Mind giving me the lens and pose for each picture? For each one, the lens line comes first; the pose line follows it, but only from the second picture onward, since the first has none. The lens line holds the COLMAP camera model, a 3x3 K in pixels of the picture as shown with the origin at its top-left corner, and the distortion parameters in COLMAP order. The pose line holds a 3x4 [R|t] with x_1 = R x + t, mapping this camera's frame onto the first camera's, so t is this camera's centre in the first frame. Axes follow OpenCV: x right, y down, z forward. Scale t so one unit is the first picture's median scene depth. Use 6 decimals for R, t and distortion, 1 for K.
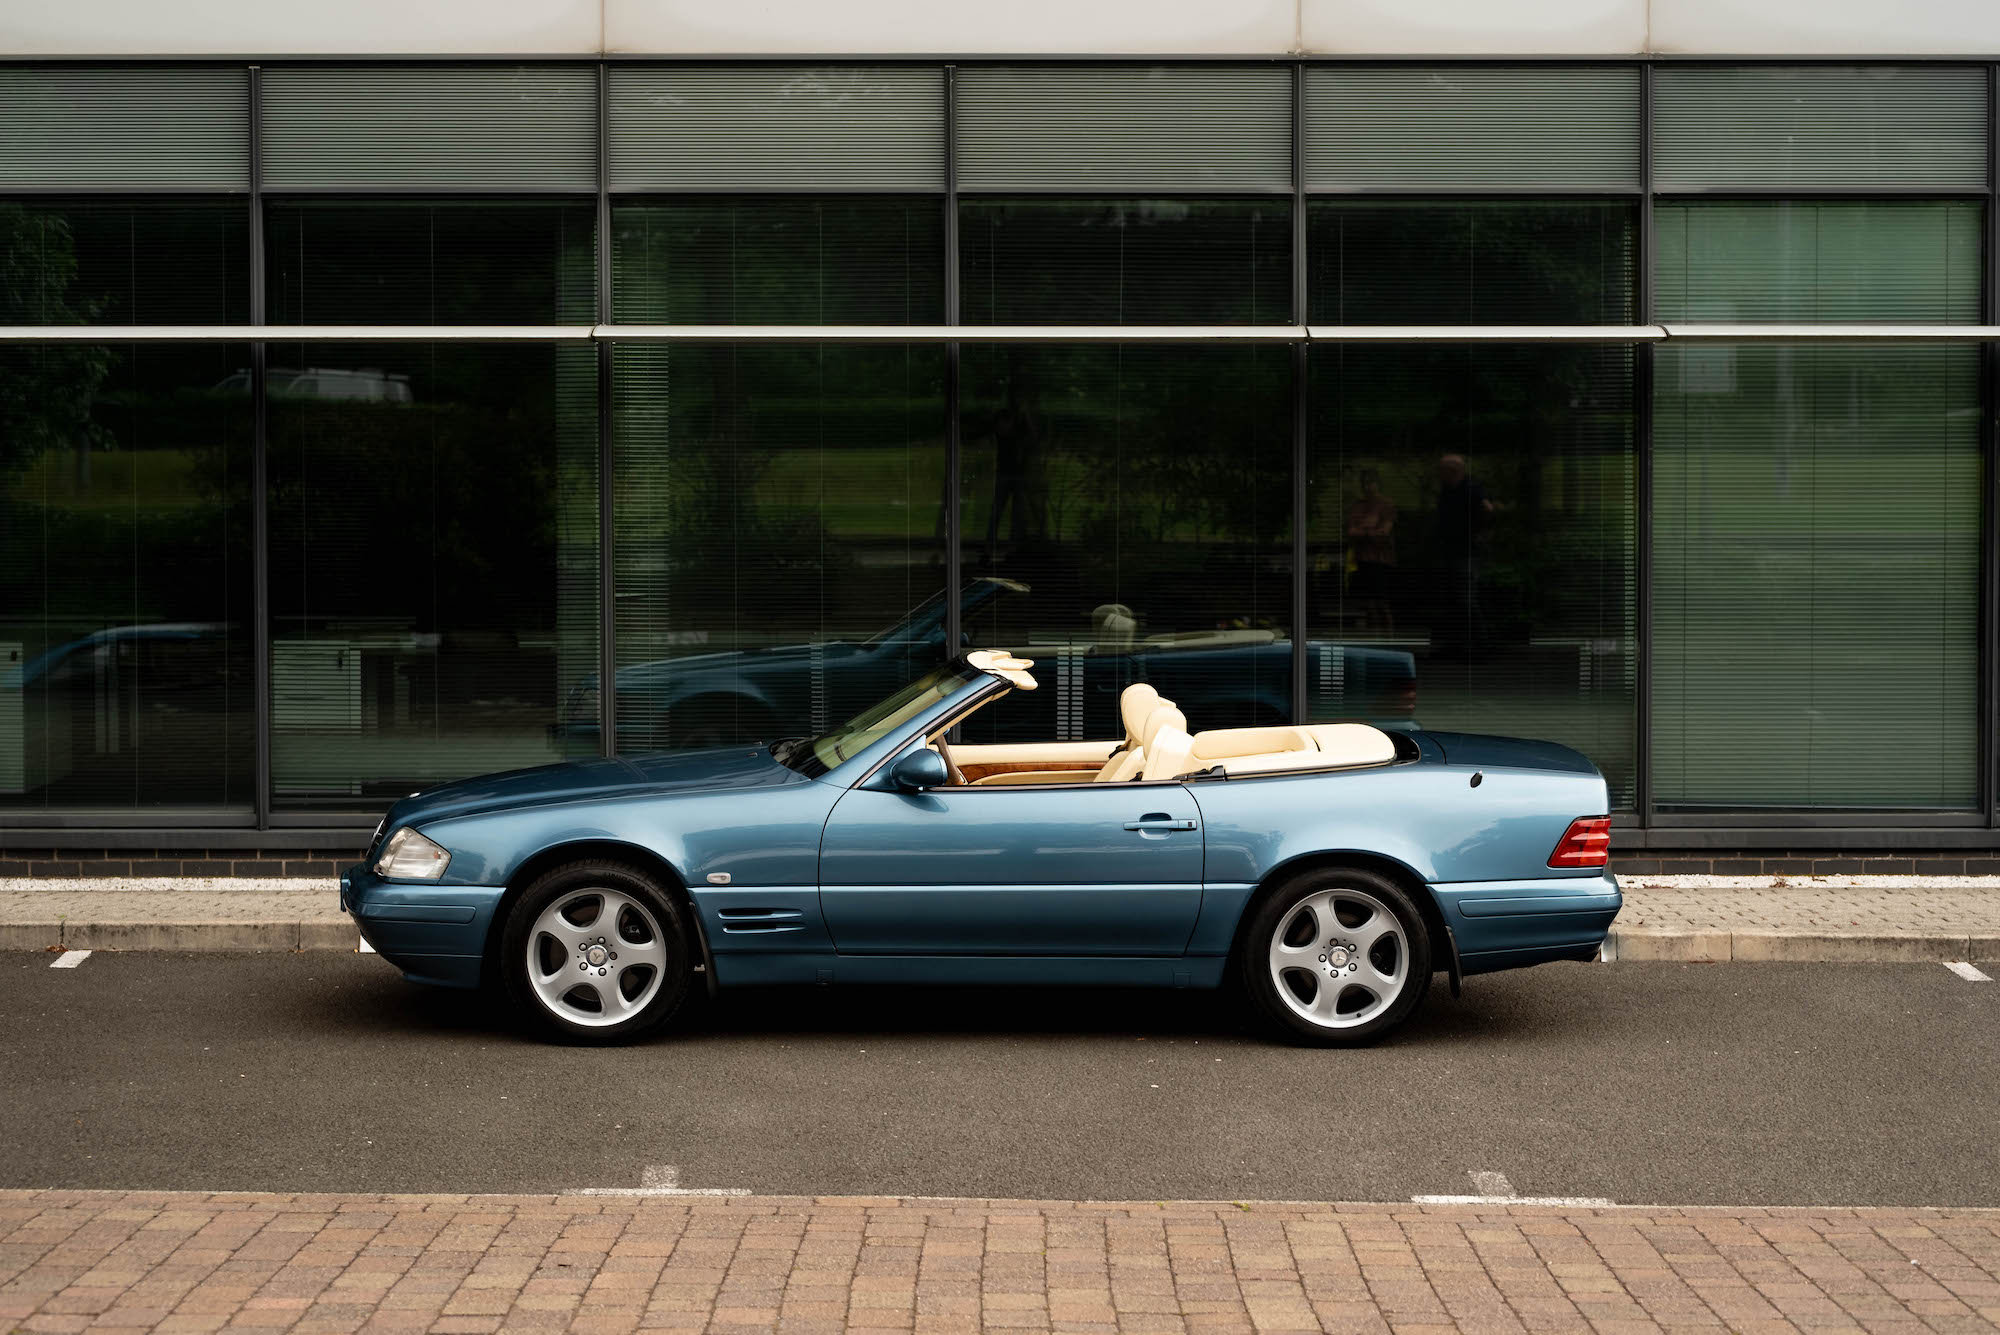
lens RADIAL K [[4742.0, 0, 1000.0], [0, 4742.0, 667.5], [0, 0, 1]] dist [0.036963, -0.907570]
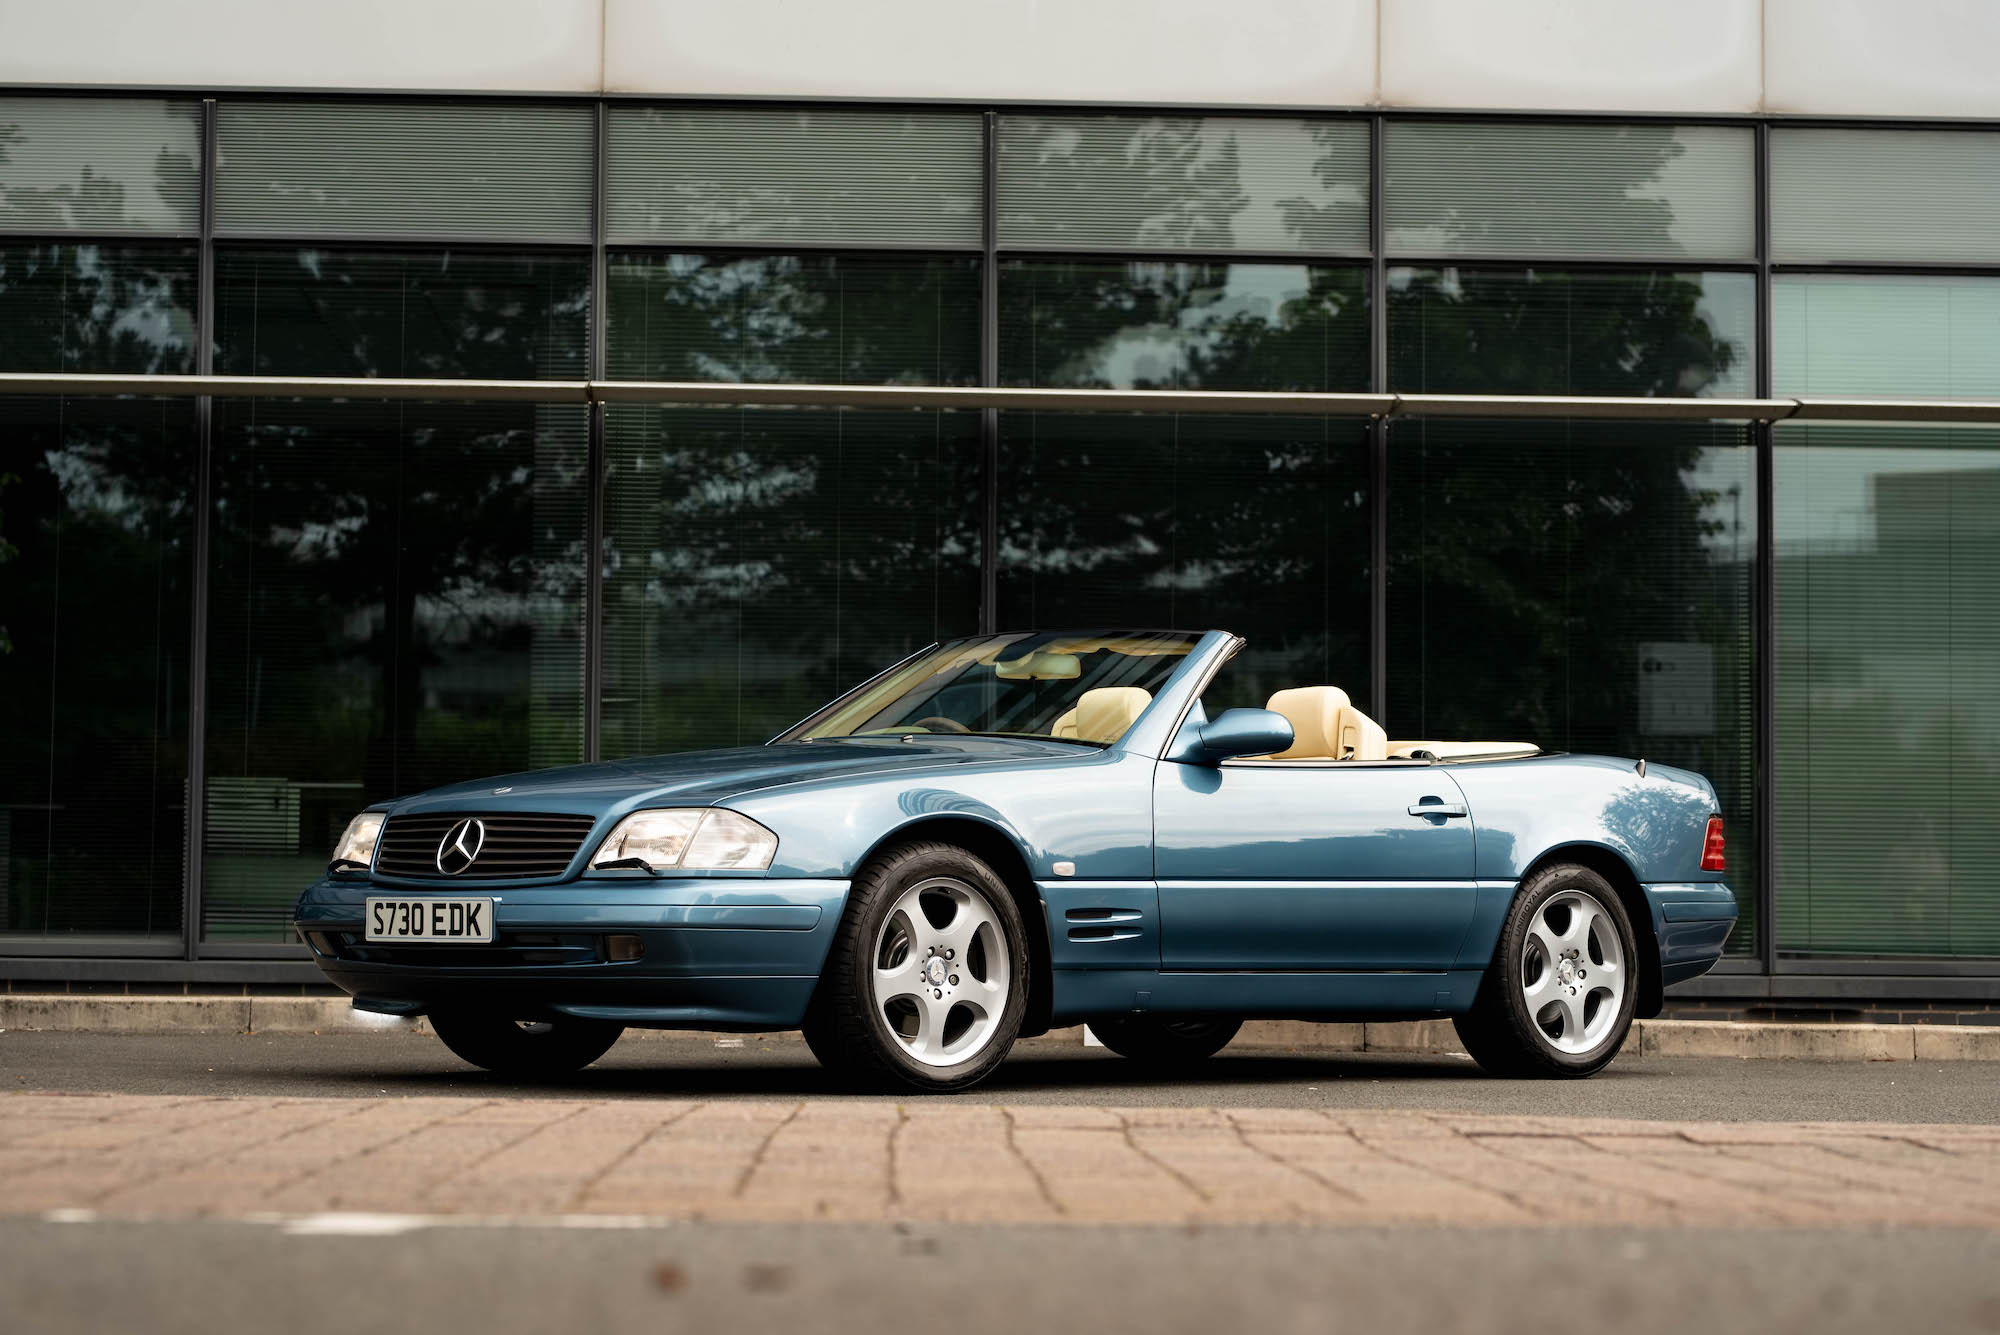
lens RADIAL K [[4717.8, 0, 1000.0], [0, 4717.8, 667.5], [0, 0, 1]] dist [0.026192, -0.816337]
pose [[0.999122, 0.013142, 0.039776, -0.047493], [-0.007778, 0.991202, -0.132129, 0.105562], [-0.041163, 0.131704, 0.990434, 0.145304]]
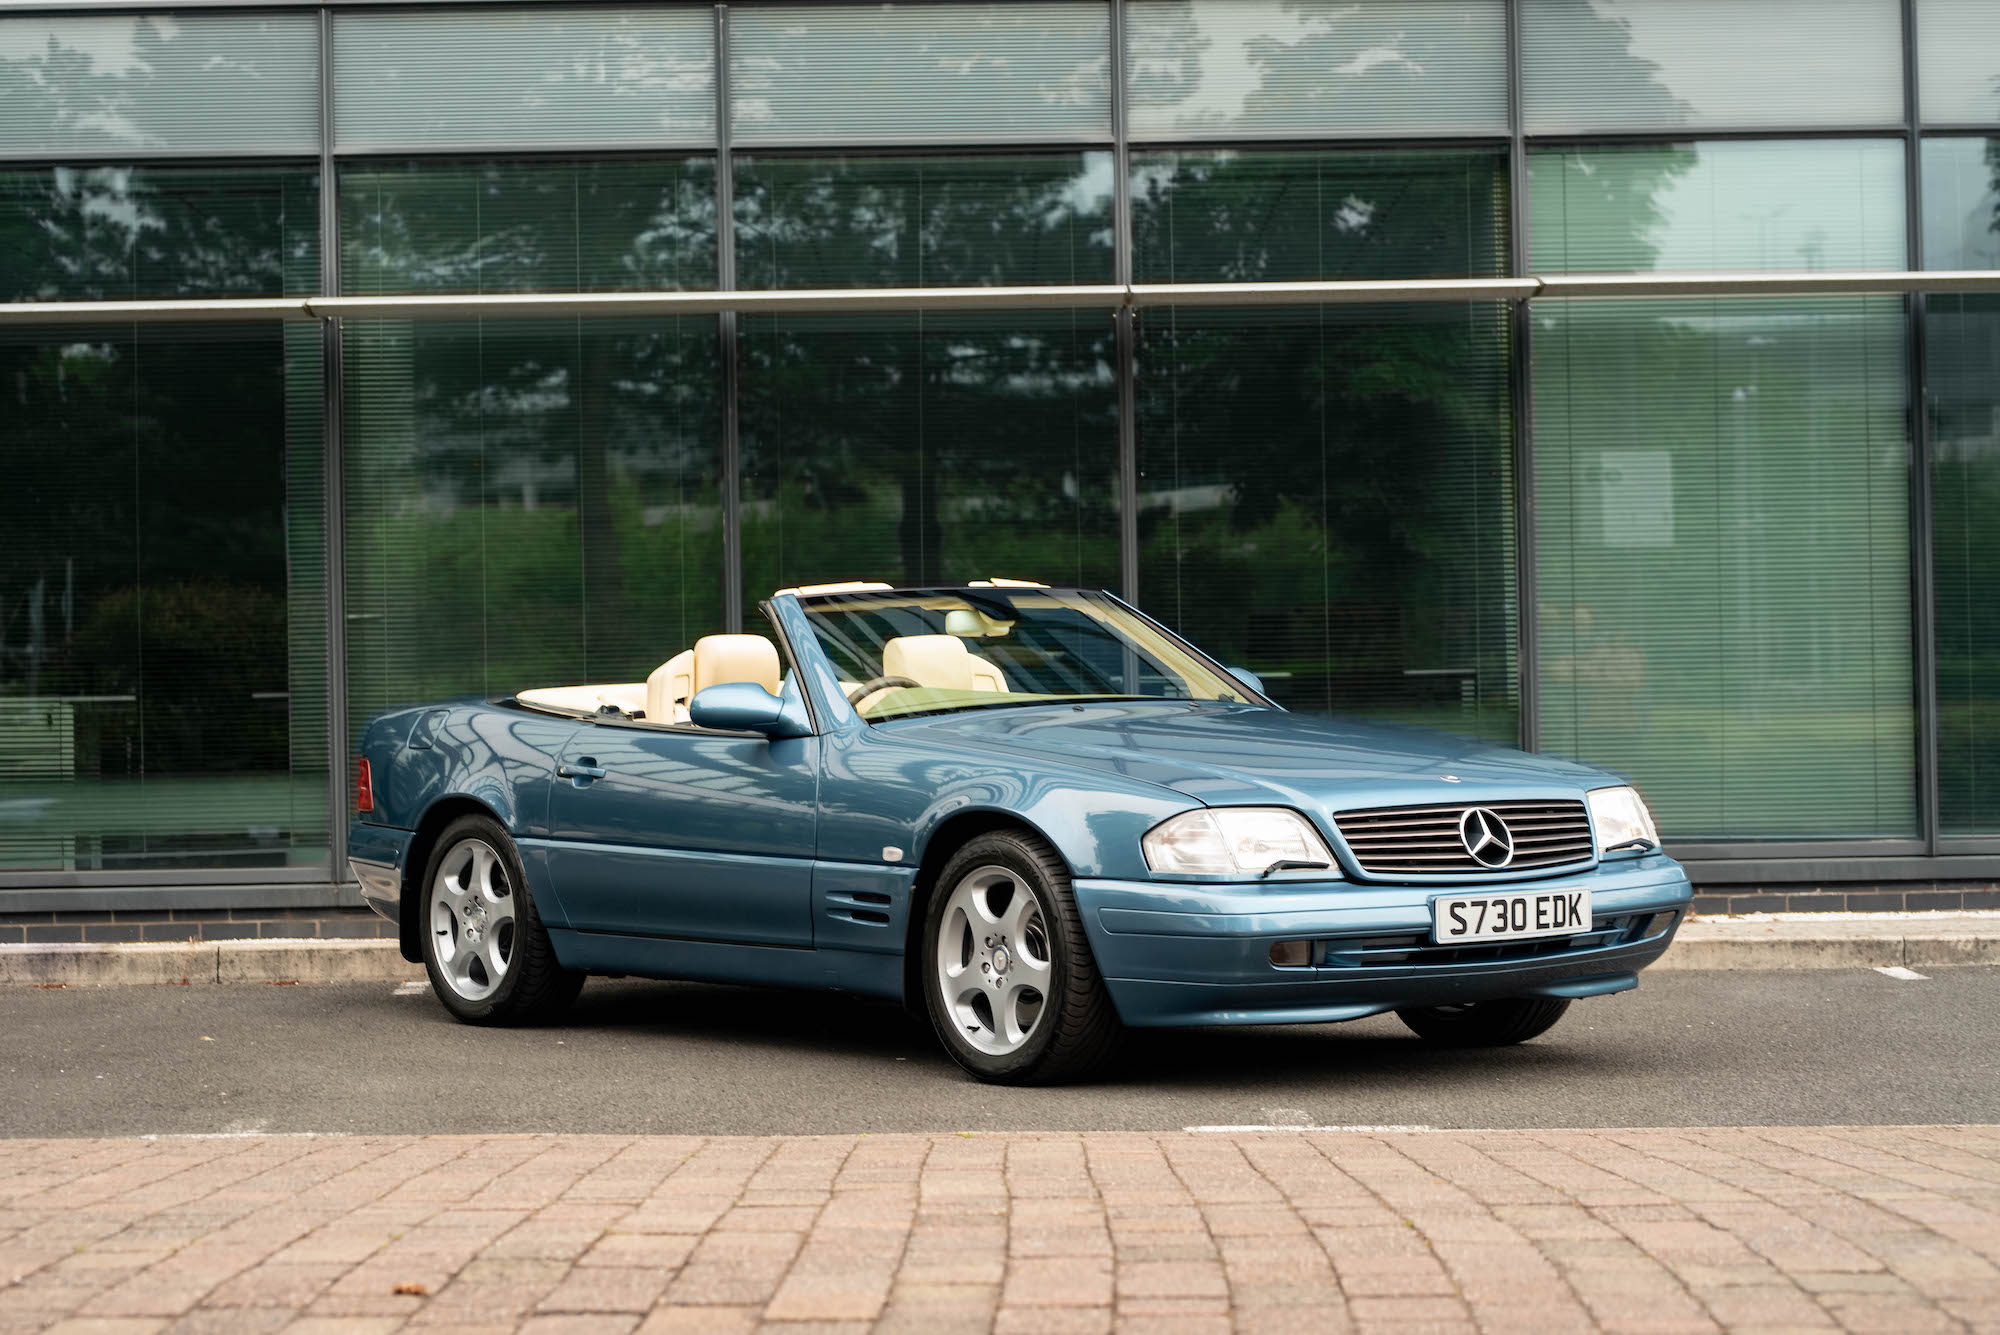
lens RADIAL K [[4717.8, 0, 1000.0], [0, 4717.8, 667.5], [0, 0, 1]] dist [0.026192, -0.816337]
pose [[0.999862, -0.016494, 0.002024, 0.041597], [0.016602, 0.996806, -0.078116, 0.071735], [-0.000729, 0.078139, 0.996942, 0.153531]]
